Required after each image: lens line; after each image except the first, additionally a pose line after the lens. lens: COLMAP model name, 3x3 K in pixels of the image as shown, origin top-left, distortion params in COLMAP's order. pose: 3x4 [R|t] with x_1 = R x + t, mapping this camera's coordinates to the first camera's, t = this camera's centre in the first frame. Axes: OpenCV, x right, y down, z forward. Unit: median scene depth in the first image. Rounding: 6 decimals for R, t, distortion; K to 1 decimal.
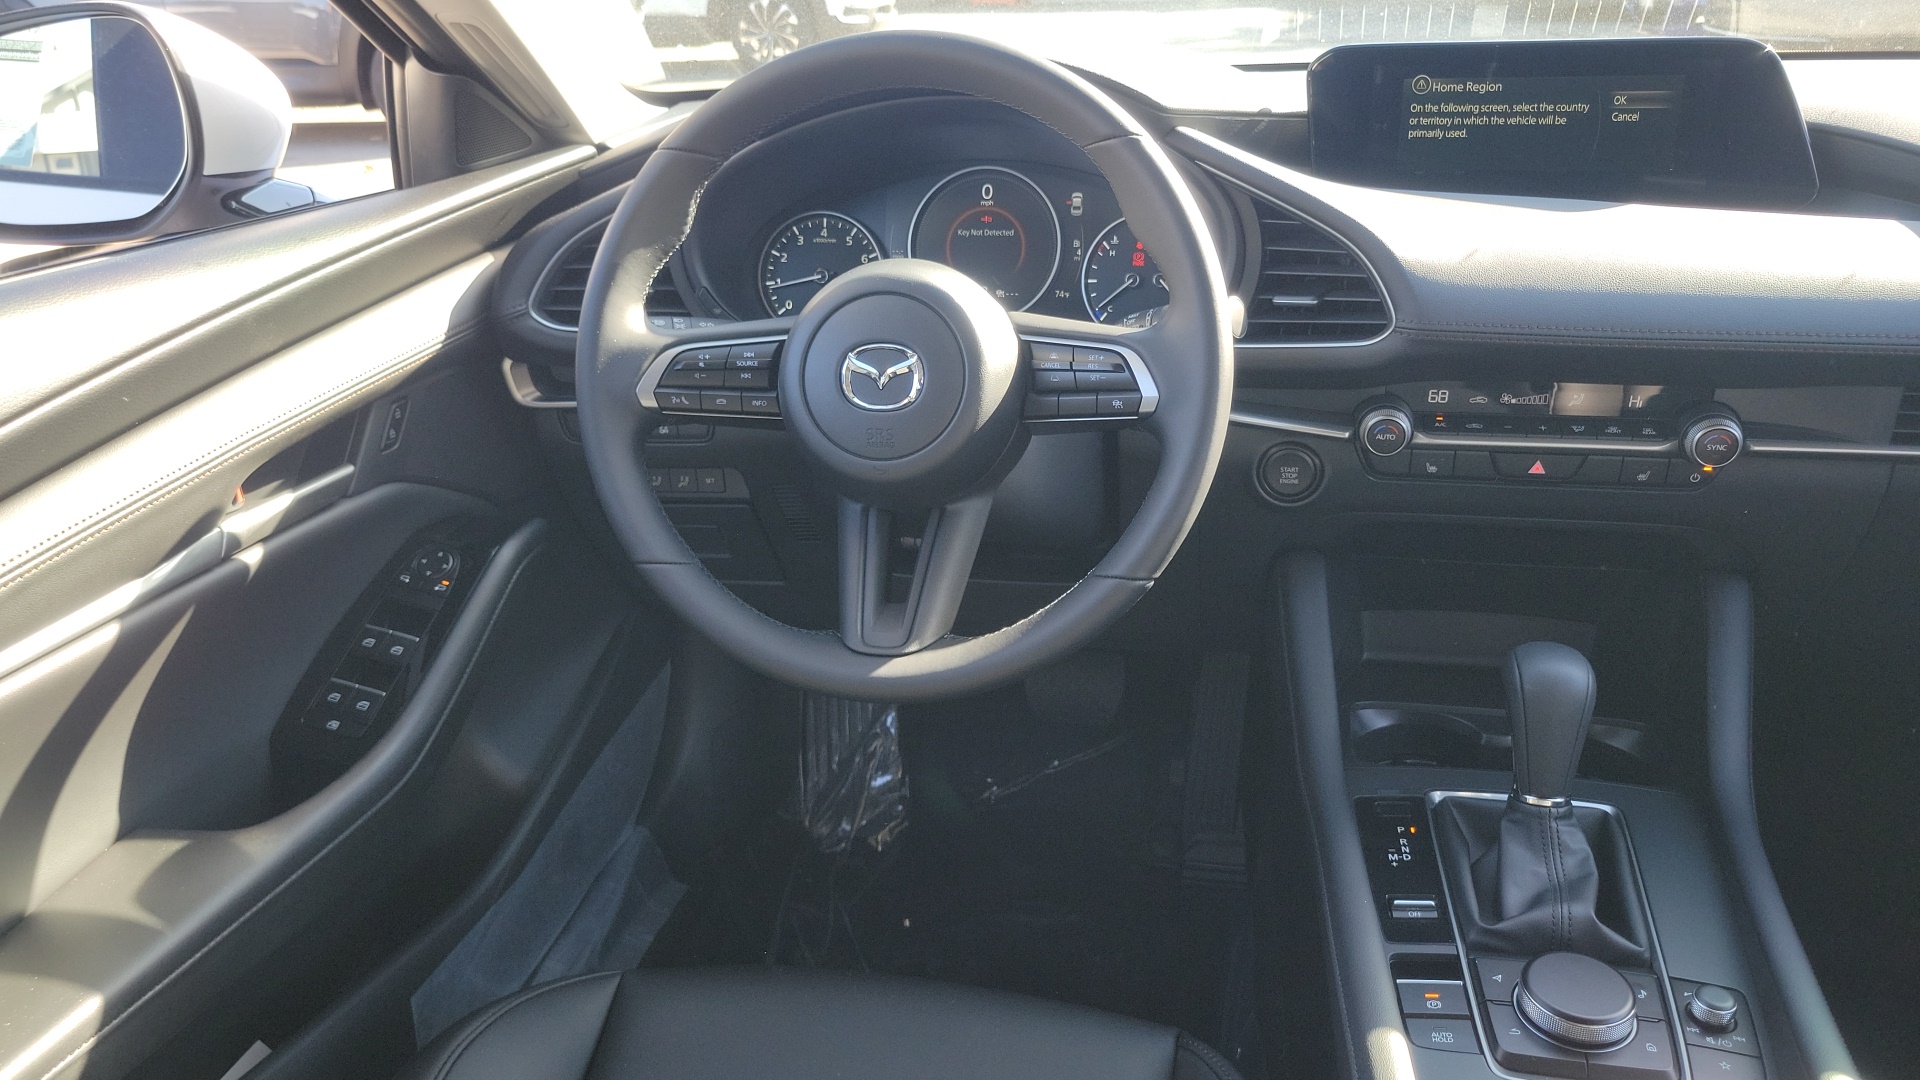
lens RADIAL K [[1419.4, 0, 960.0], [0, 1419.4, 540.0], [0, 0, 1]] dist [0.004915, -0.006737]
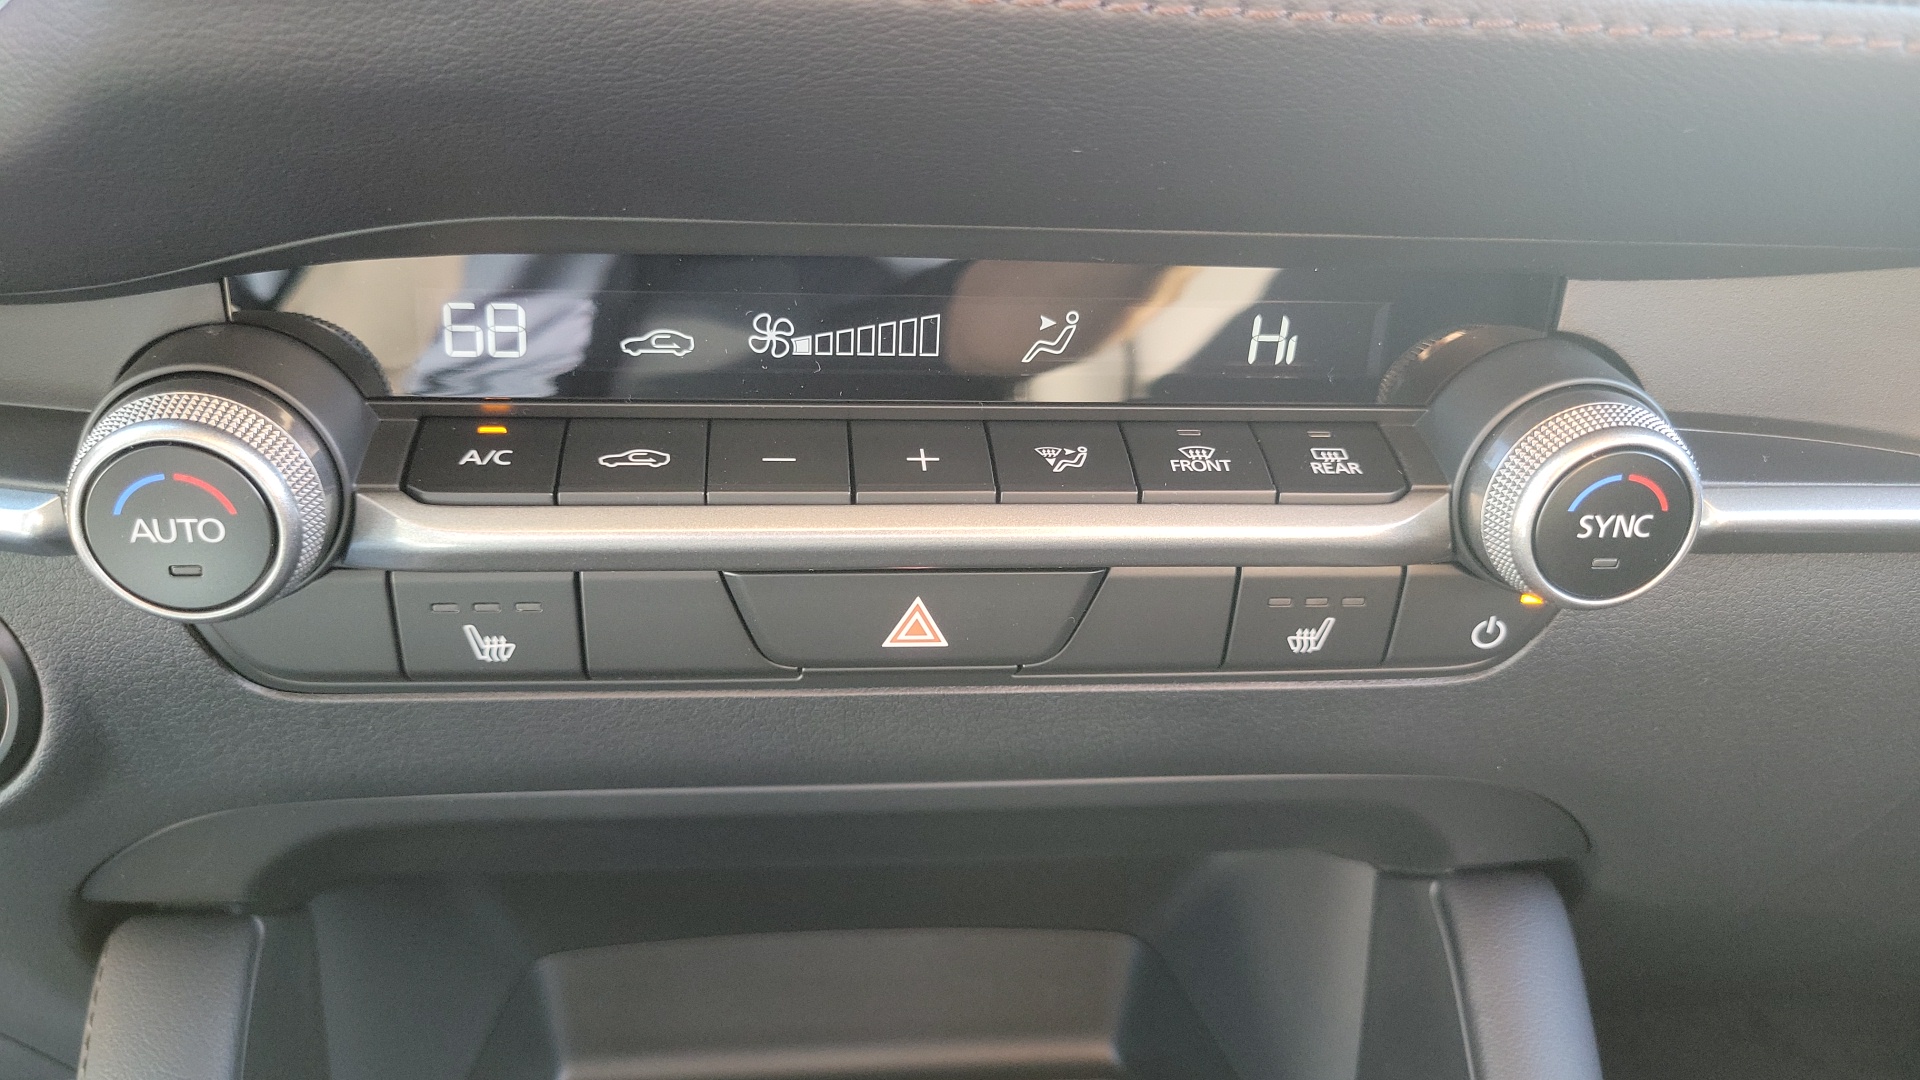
lens RADIAL K [[1430.6, 0, 955.1], [0, 1430.6, 547.5], [0, 0, 1]] dist [0.001004, -0.003853]
pose [[0.940652, -0.056417, 0.334650, 0.308719], [0.054295, 0.998401, 0.015700, -0.062396], [-0.335001, 0.003401, 0.942212, 0.714847]]
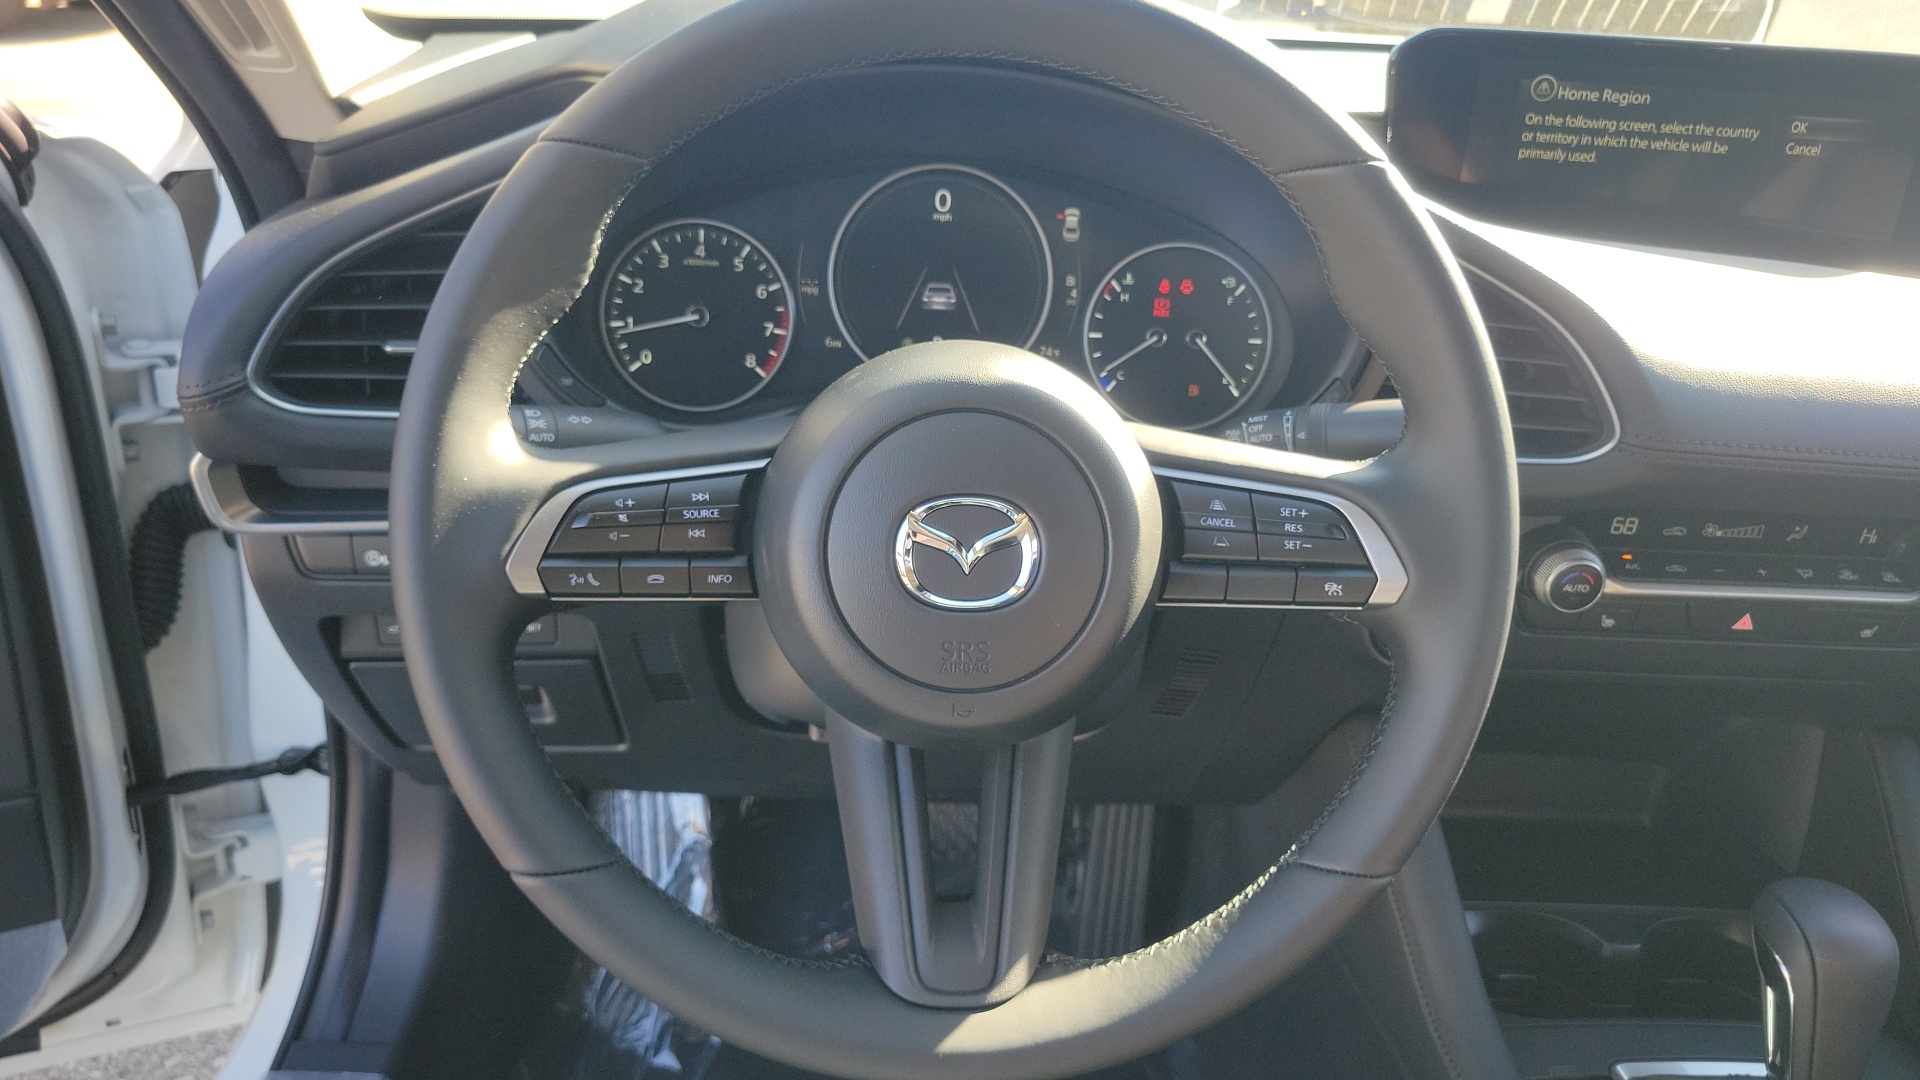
lens RADIAL K [[1430.6, 0, 955.1], [0, 1430.6, 547.5], [0, 0, 1]] dist [0.001004, -0.003853]
pose [[0.967937, -0.019494, 0.250437, -0.170356], [0.009657, 0.999135, 0.040448, -0.115583], [-0.251009, -0.036733, 0.967288, 0.349799]]
